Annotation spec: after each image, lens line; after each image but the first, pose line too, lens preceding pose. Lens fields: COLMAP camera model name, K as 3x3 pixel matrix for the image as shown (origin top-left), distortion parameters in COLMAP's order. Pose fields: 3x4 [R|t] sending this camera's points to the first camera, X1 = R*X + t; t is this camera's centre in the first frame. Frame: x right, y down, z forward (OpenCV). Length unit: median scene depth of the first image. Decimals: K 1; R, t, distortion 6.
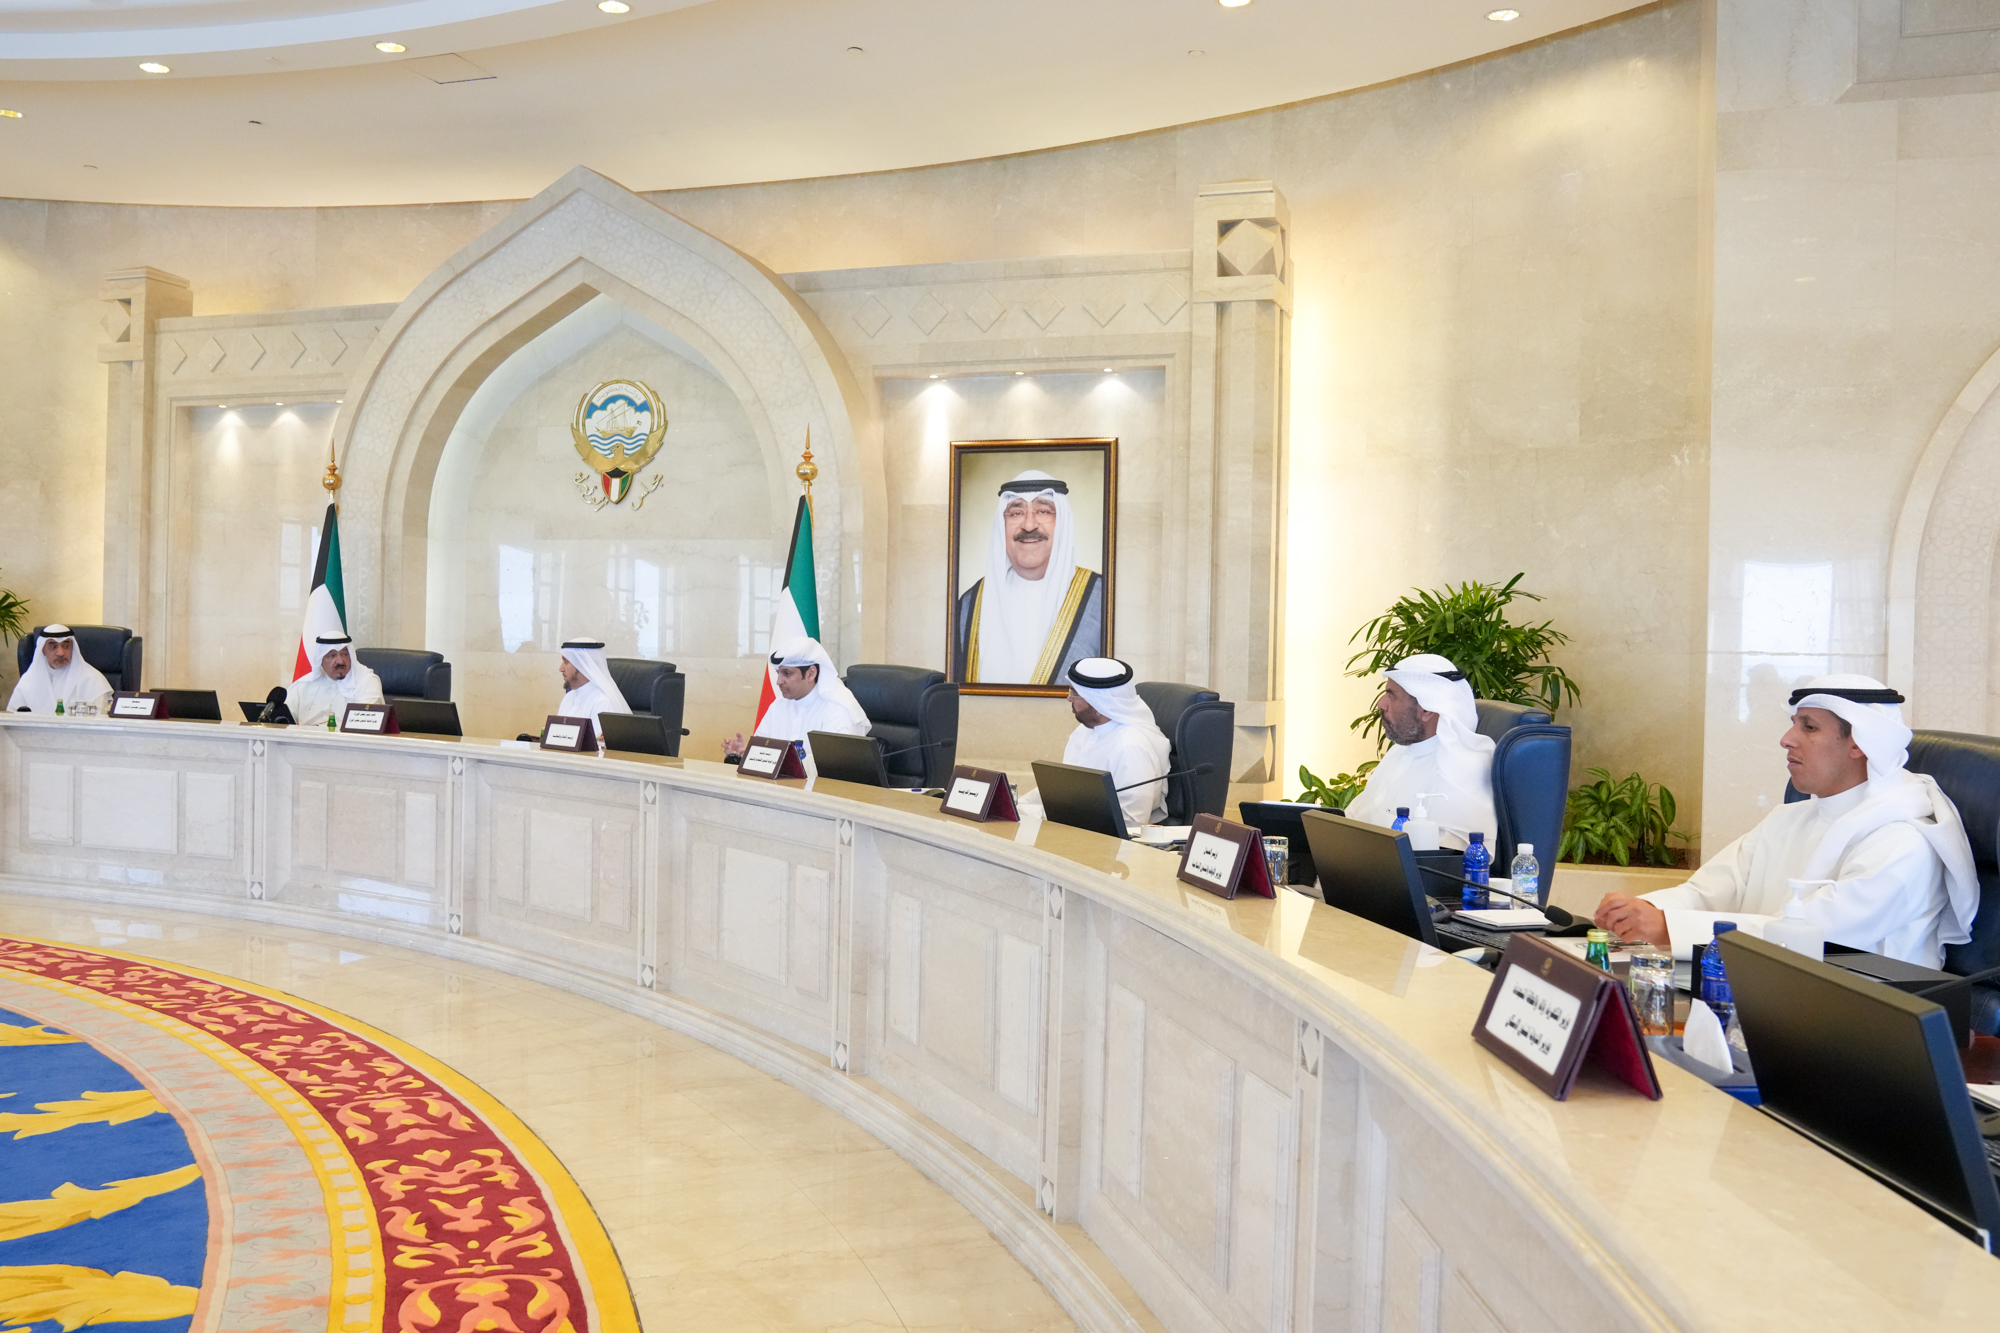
lens RADIAL K [[1715.5, 0, 1000.0], [0, 1715.5, 666.5], [0, 0, 1]] dist [-0.122128, 0.131671]
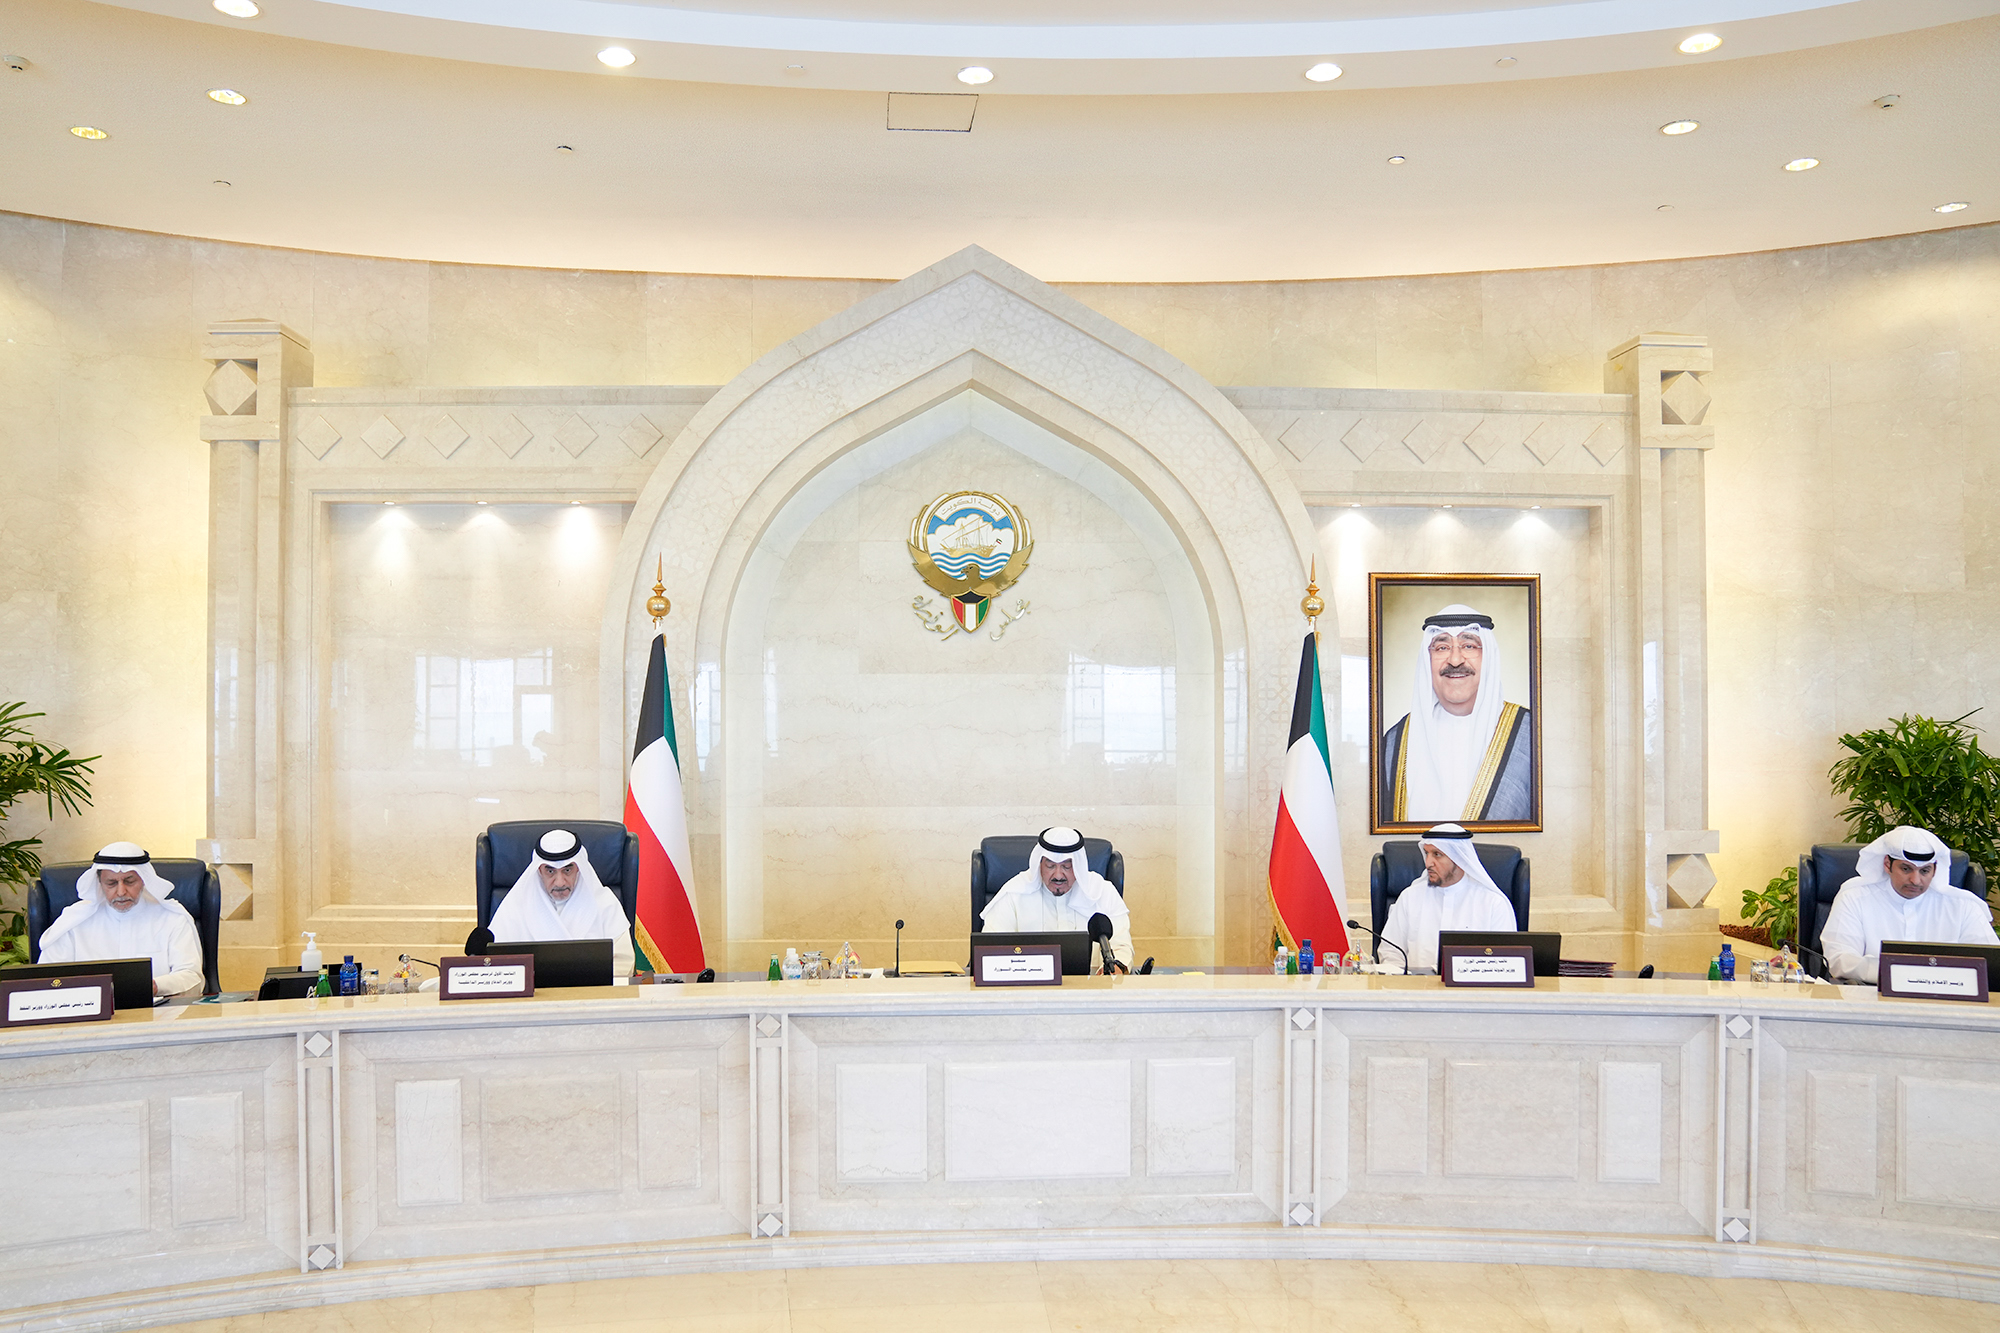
lens RADIAL K [[1461.2, 0, 989.6], [0, 1461.2, 690.1], [0, 0, 1]] dist [-0.134090, 0.095669]
pose [[0.924671, -0.018299, 0.380327, -0.541308], [0.026950, 0.999485, -0.017432, -0.057007], [-0.379812, 0.026369, 0.924688, 0.328180]]
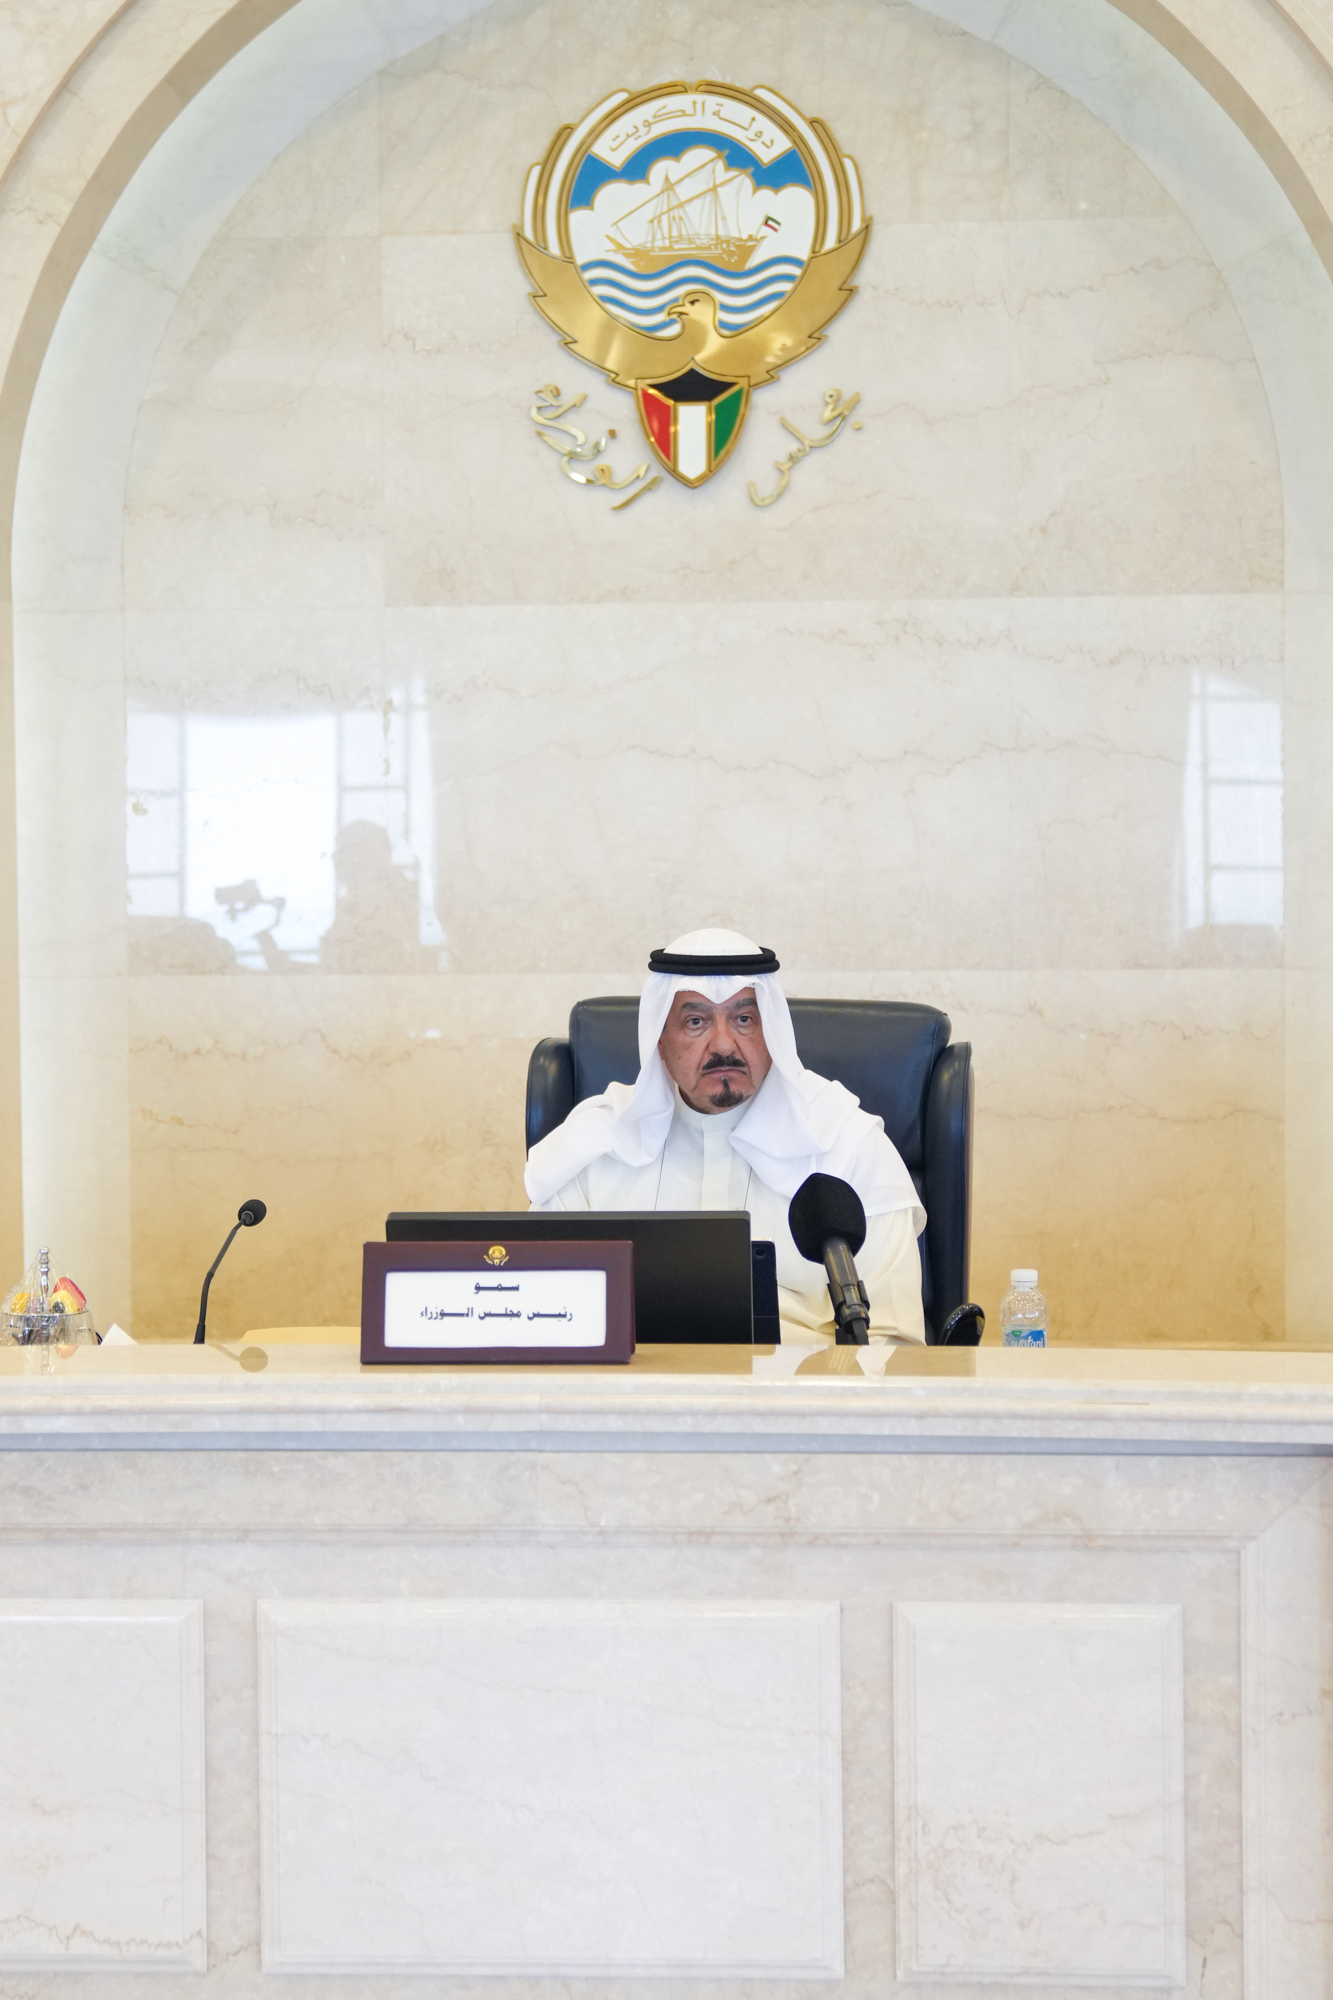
lens RADIAL K [[3631.9, 0, 572.9], [0, 3631.9, 1006.4], [0, 0, 1]] dist [0.065871, 0.064521]
pose [[0.966821, -0.039186, 0.252431, -0.451242], [0.033686, 0.999092, 0.026076, -0.019991], [-0.253224, -0.016707, 0.967263, 0.388535]]
